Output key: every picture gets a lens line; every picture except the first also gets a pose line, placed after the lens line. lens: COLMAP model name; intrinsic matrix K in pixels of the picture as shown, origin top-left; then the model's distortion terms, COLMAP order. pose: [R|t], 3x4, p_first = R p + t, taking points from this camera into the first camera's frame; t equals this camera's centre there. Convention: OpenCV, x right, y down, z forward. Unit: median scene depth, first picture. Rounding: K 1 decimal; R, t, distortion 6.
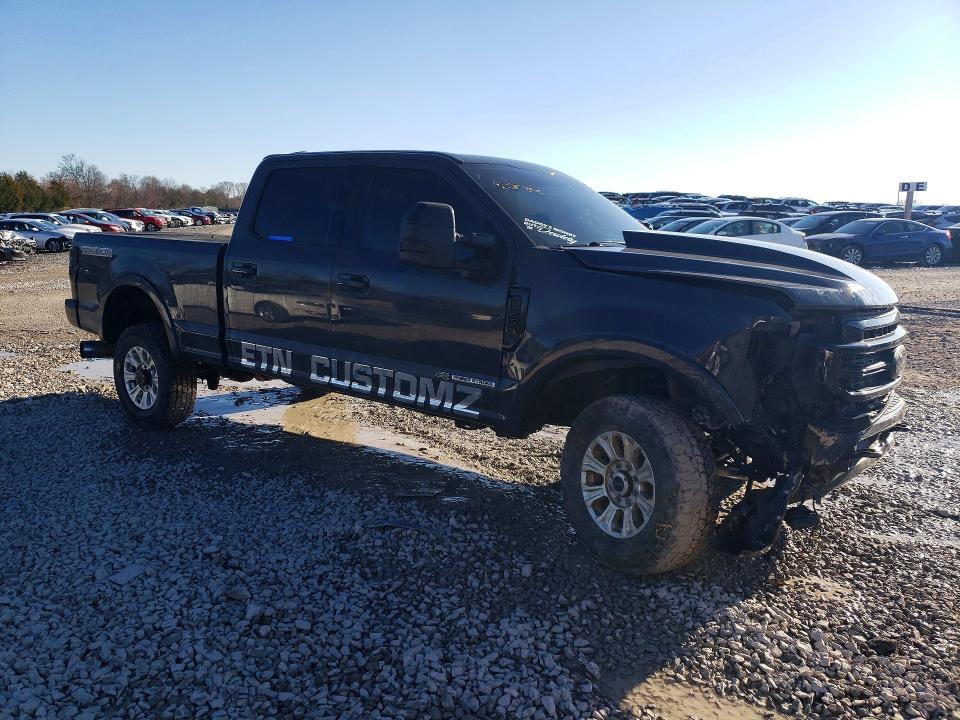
lens RADIAL K [[758.9, 0, 480.0], [0, 758.9, 360.0], [0, 0, 1]] dist [0.004725, 0.001833]
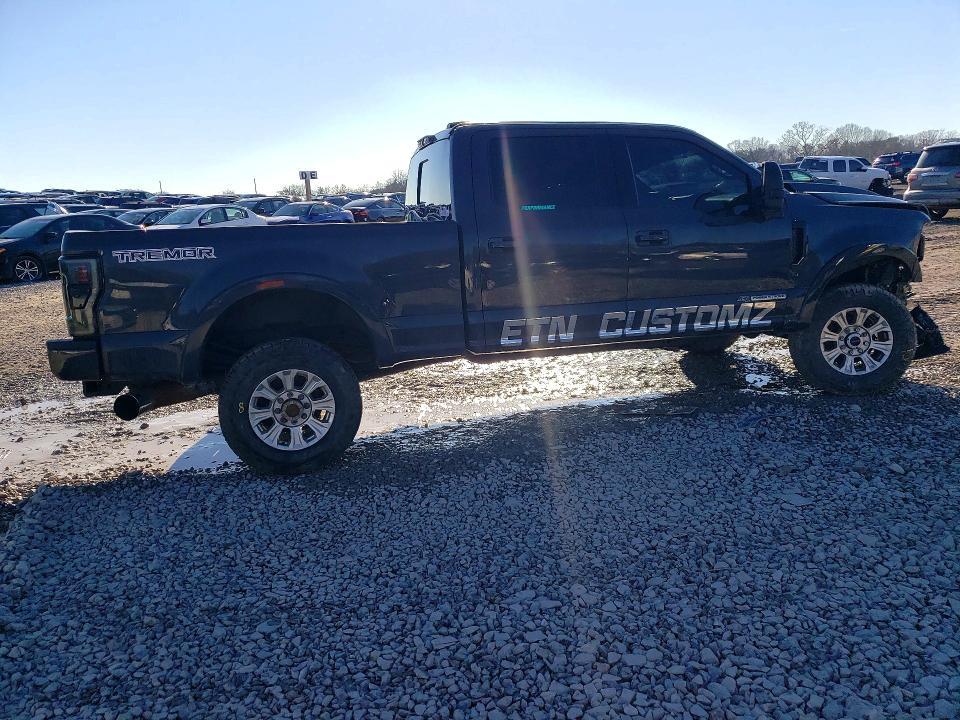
lens RADIAL K [[758.9, 0, 480.0], [0, 758.9, 360.0], [0, 0, 1]] dist [0.004725, 0.001833]
pose [[0.613097, -0.200753, 0.764075, -1.187089], [0.196558, 0.975523, 0.098590, -0.083879], [-0.765165, 0.089740, 0.637550, 0.469833]]
